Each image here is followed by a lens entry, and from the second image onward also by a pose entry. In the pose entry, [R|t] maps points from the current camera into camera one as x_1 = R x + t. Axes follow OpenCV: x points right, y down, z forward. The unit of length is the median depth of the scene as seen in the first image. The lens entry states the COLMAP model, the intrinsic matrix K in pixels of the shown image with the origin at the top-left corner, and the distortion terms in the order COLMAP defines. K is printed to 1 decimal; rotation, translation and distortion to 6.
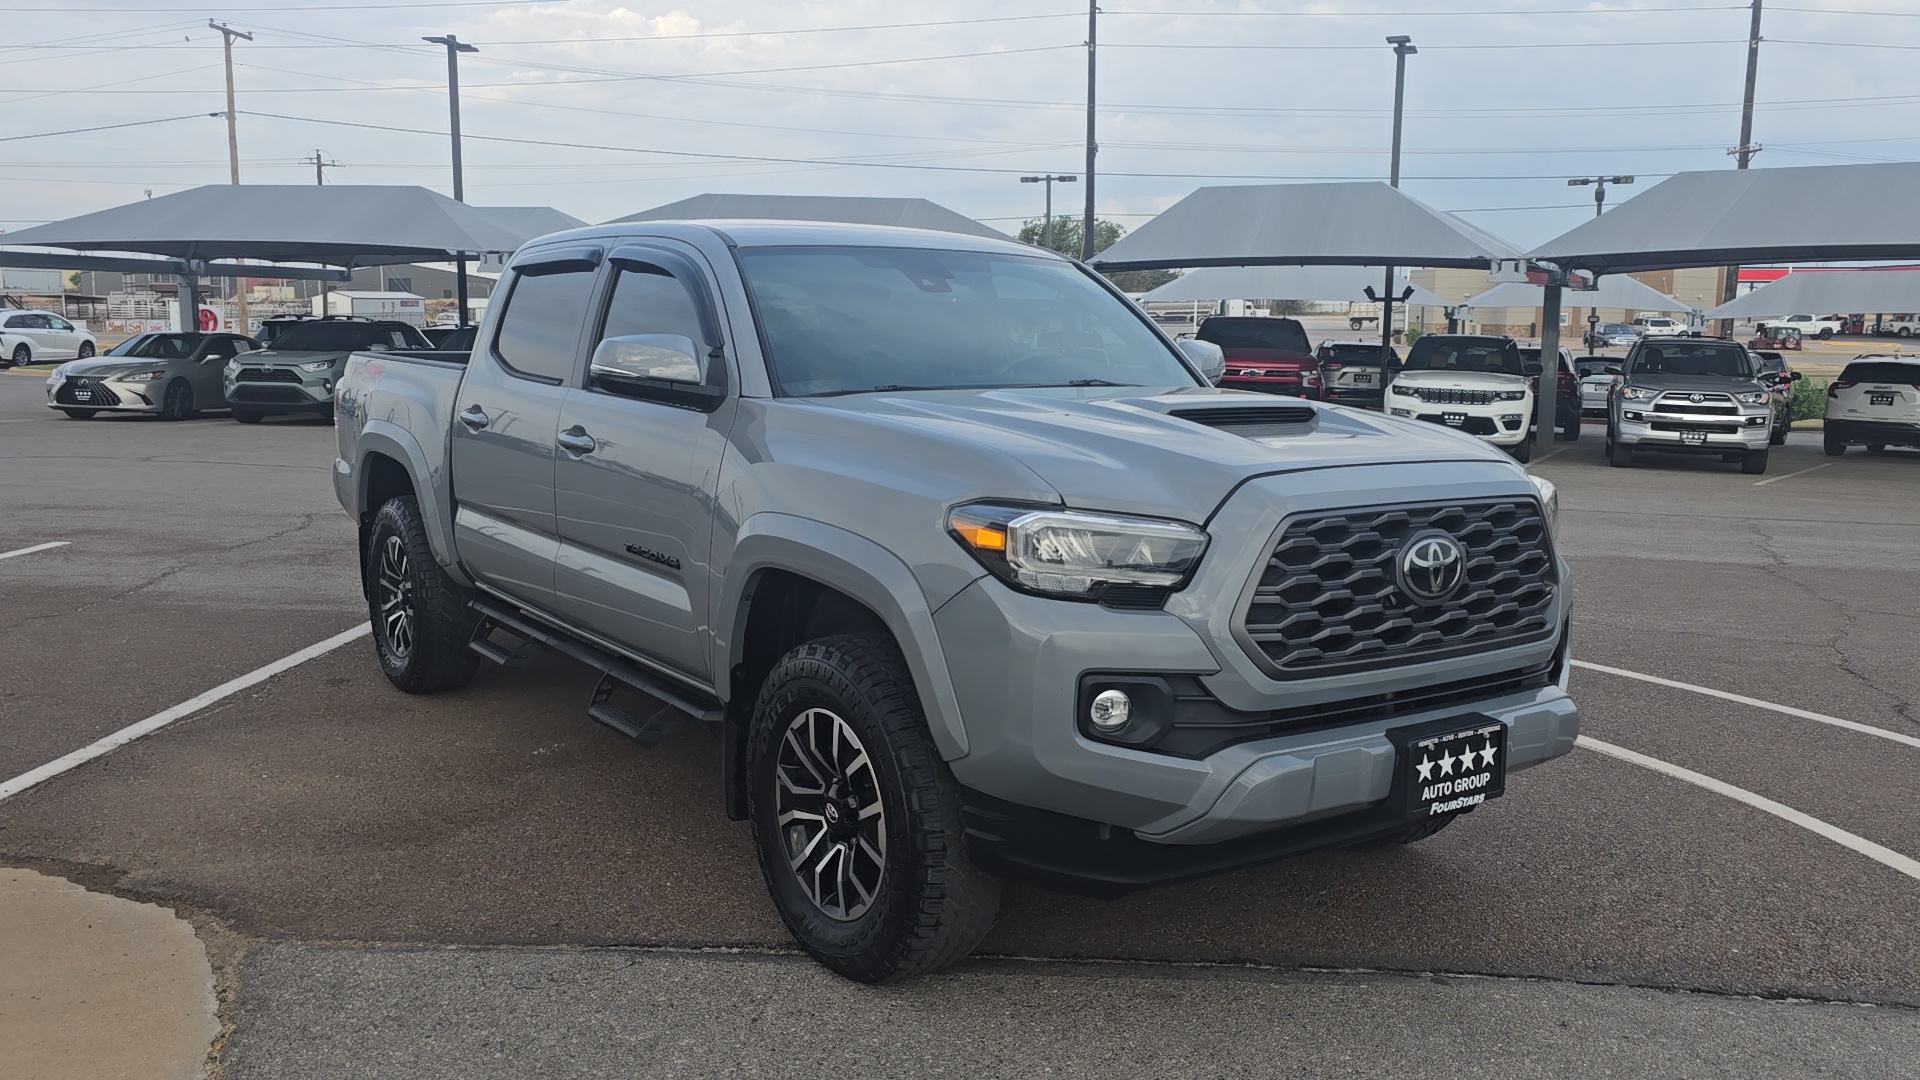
lens RADIAL K [[1613.5, 0, 946.0], [0, 1613.5, 531.1], [0, 0, 1]] dist [0.003843, 0.003231]
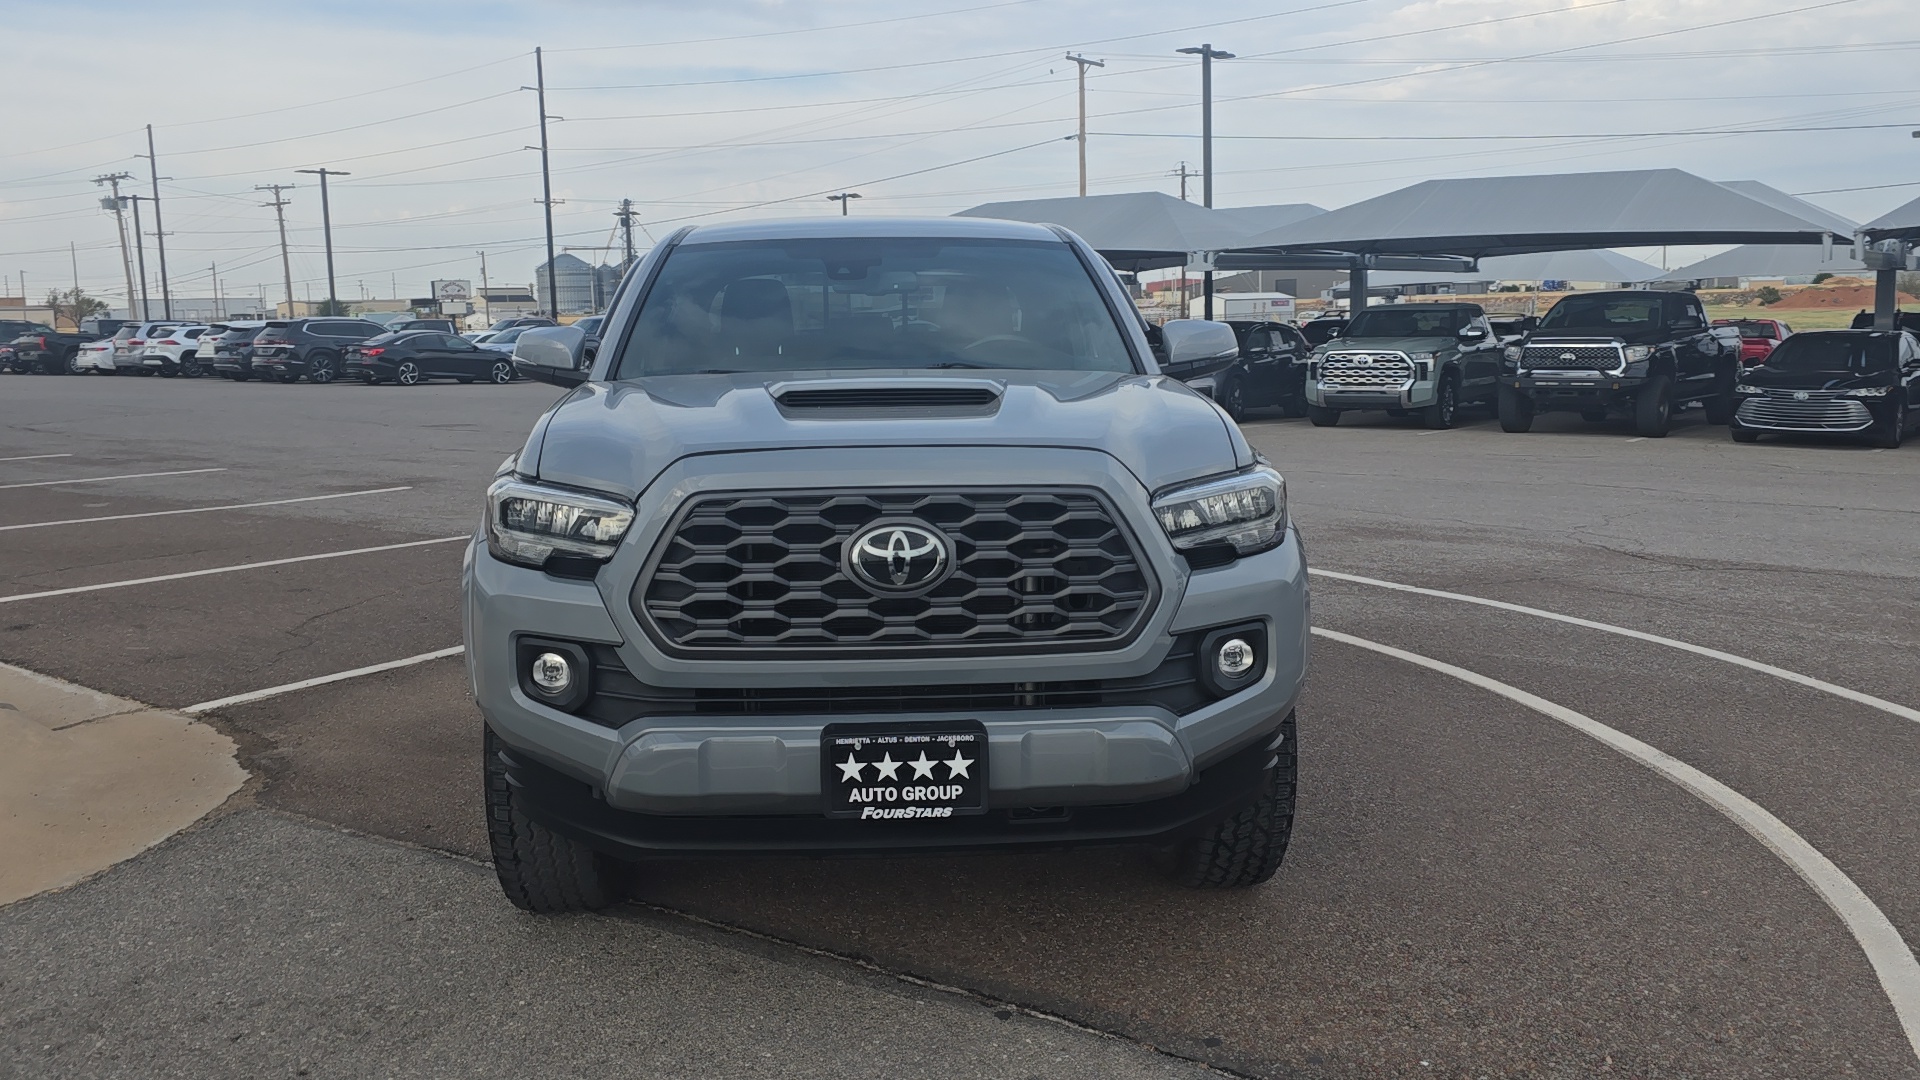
lens RADIAL K [[1613.5, 0, 944.6], [0, 1613.5, 528.4], [0, 0, 1]] dist [0.003843, 0.003231]
pose [[0.851265, 0.042998, -0.522971, 0.612156], [-0.042891, 0.999004, 0.012321, -0.005413], [0.522979, 0.011942, 0.852262, 0.162668]]
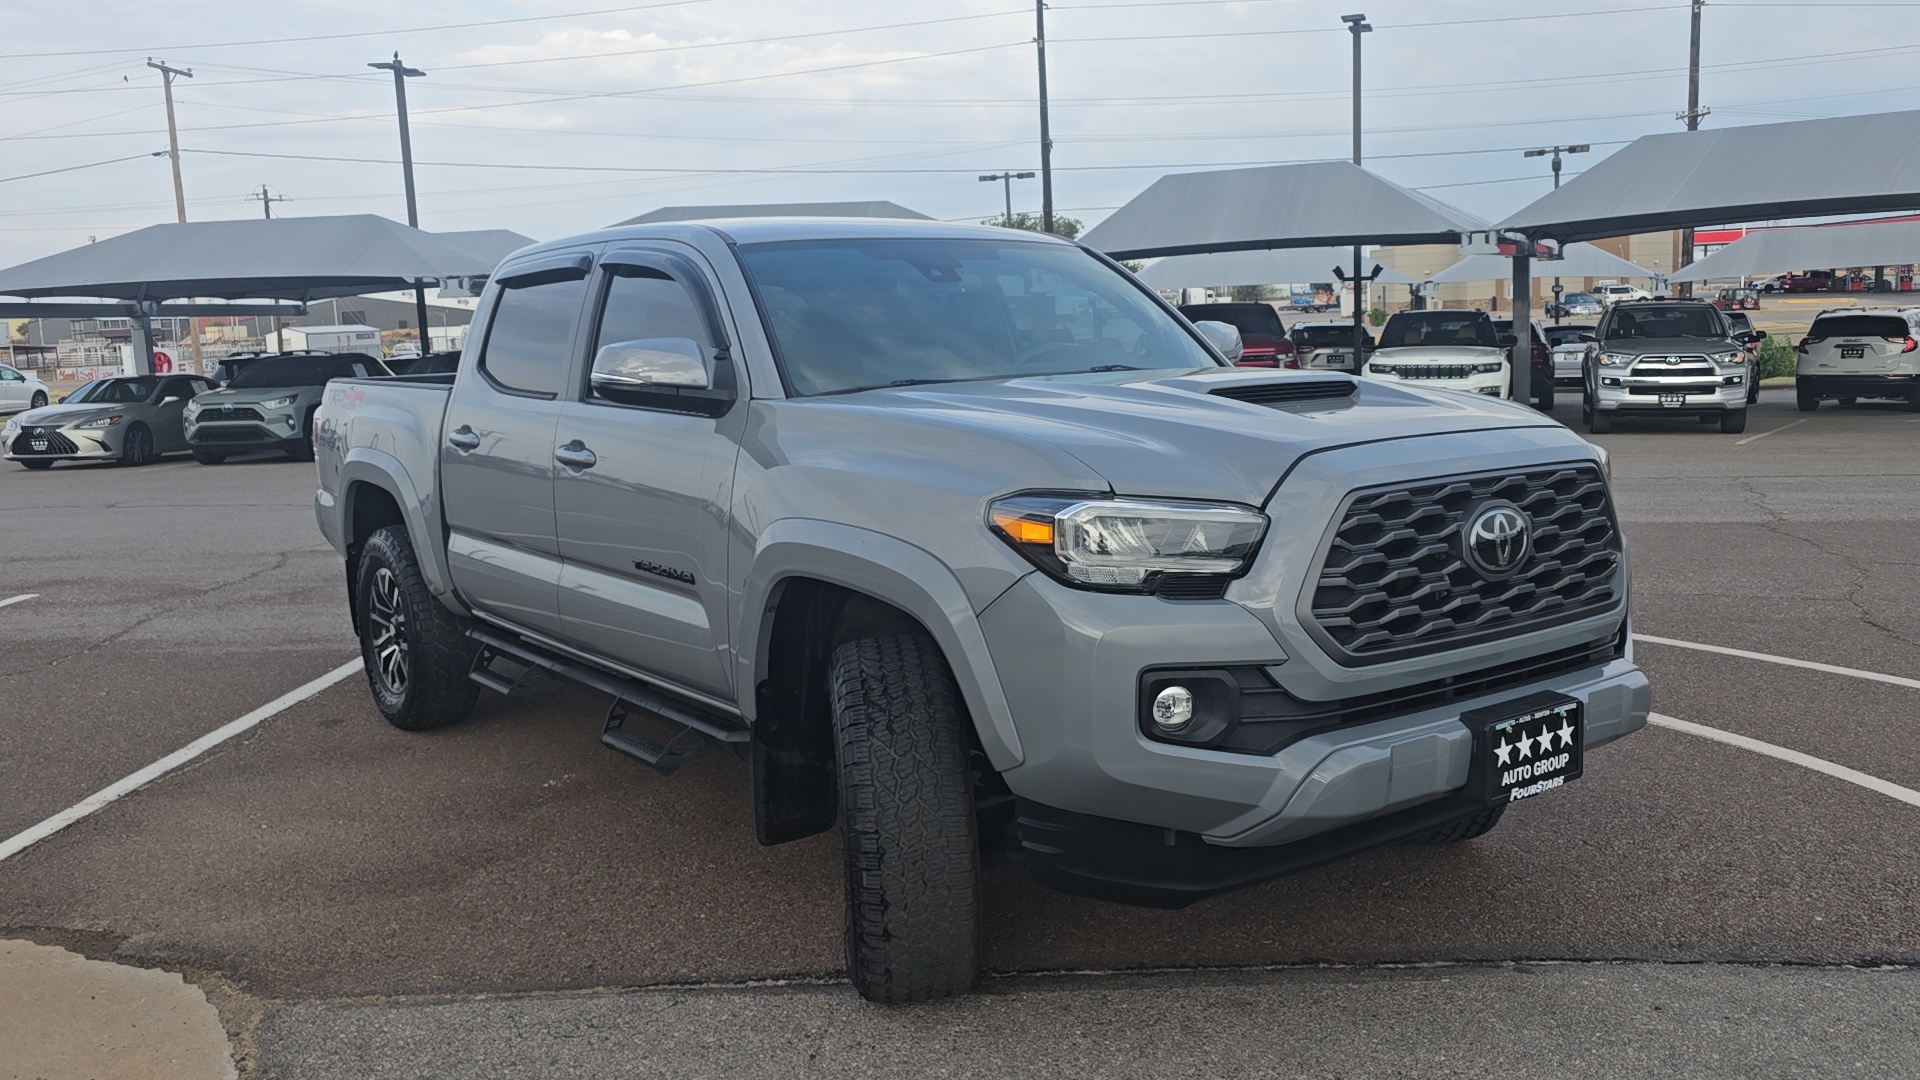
lens RADIAL K [[1613.5, 0, 950.0], [0, 1613.5, 551.7], [0, 0, 1]] dist [0.003843, 0.003231]
pose [[0.998309, -0.054704, 0.019641, -0.030233], [0.054499, 0.998455, 0.010826, 0.001039], [-0.020203, -0.009738, 0.999748, 0.042174]]
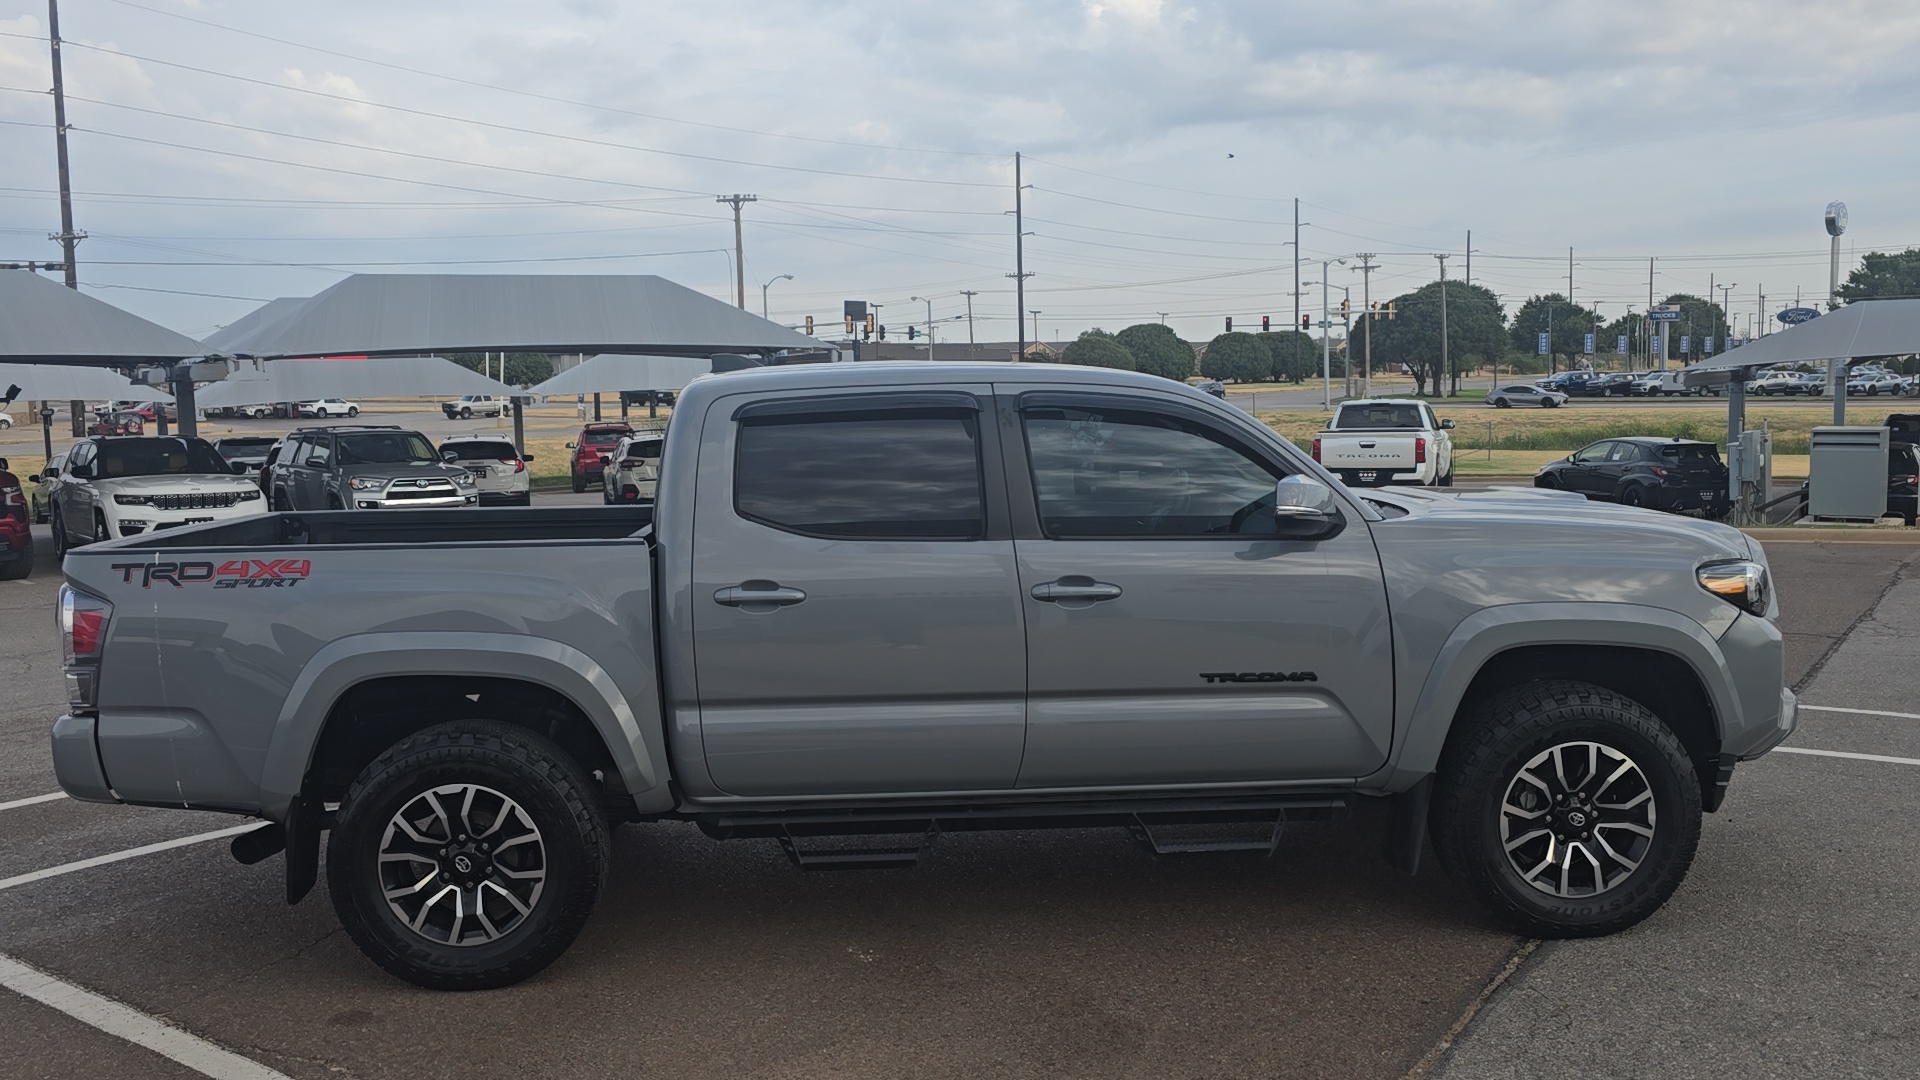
lens RADIAL K [[1613.5, 0, 955.2], [0, 1613.5, 541.0], [0, 0, 1]] dist [0.003843, 0.003231]
pose [[0.513027, -0.105574, 0.851855, -1.171266], [0.142446, 0.989118, 0.036798, -0.140720], [-0.846470, 0.102465, 0.522483, 0.582685]]
